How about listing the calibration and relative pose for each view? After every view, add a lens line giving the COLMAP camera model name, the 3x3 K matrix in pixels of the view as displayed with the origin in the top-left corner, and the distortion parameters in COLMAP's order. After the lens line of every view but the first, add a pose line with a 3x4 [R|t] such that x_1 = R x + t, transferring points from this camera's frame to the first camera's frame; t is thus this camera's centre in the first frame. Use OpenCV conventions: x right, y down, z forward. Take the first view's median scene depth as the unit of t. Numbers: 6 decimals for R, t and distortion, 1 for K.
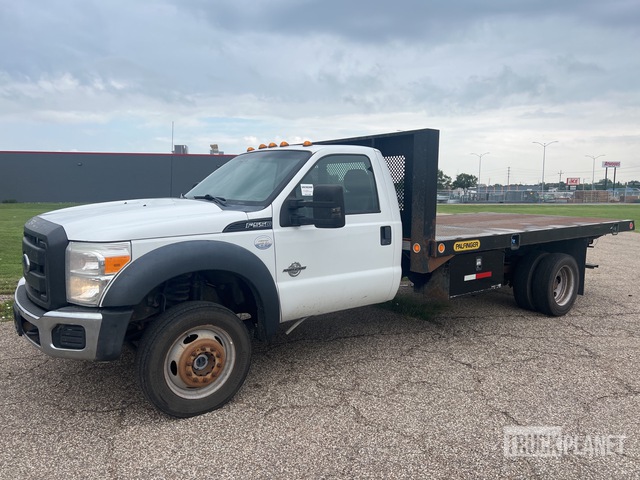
lens RADIAL K [[478.8, 0, 320.0], [0, 478.8, 240.0], [0, 0, 1]] dist [0.045605, -0.003140]
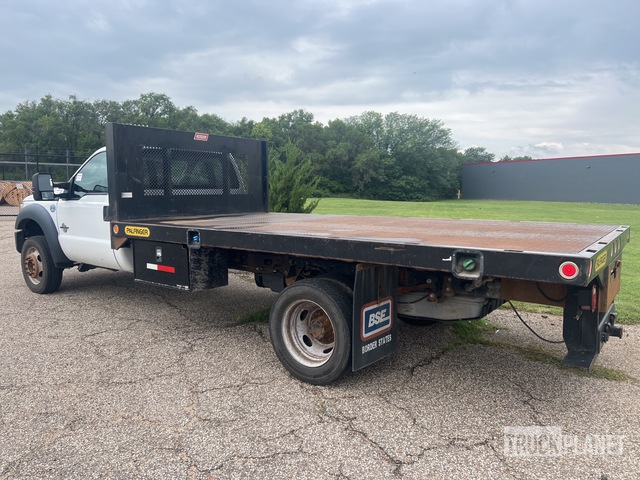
lens RADIAL K [[478.8, 0, 320.0], [0, 478.8, 240.0], [0, 0, 1]] dist [0.045605, -0.003140]
pose [[0.278463, 0.097226, -0.955513, 1.866456], [-0.111931, 0.991369, 0.068255, -0.111536], [0.953902, 0.087945, 0.286942, 1.458483]]
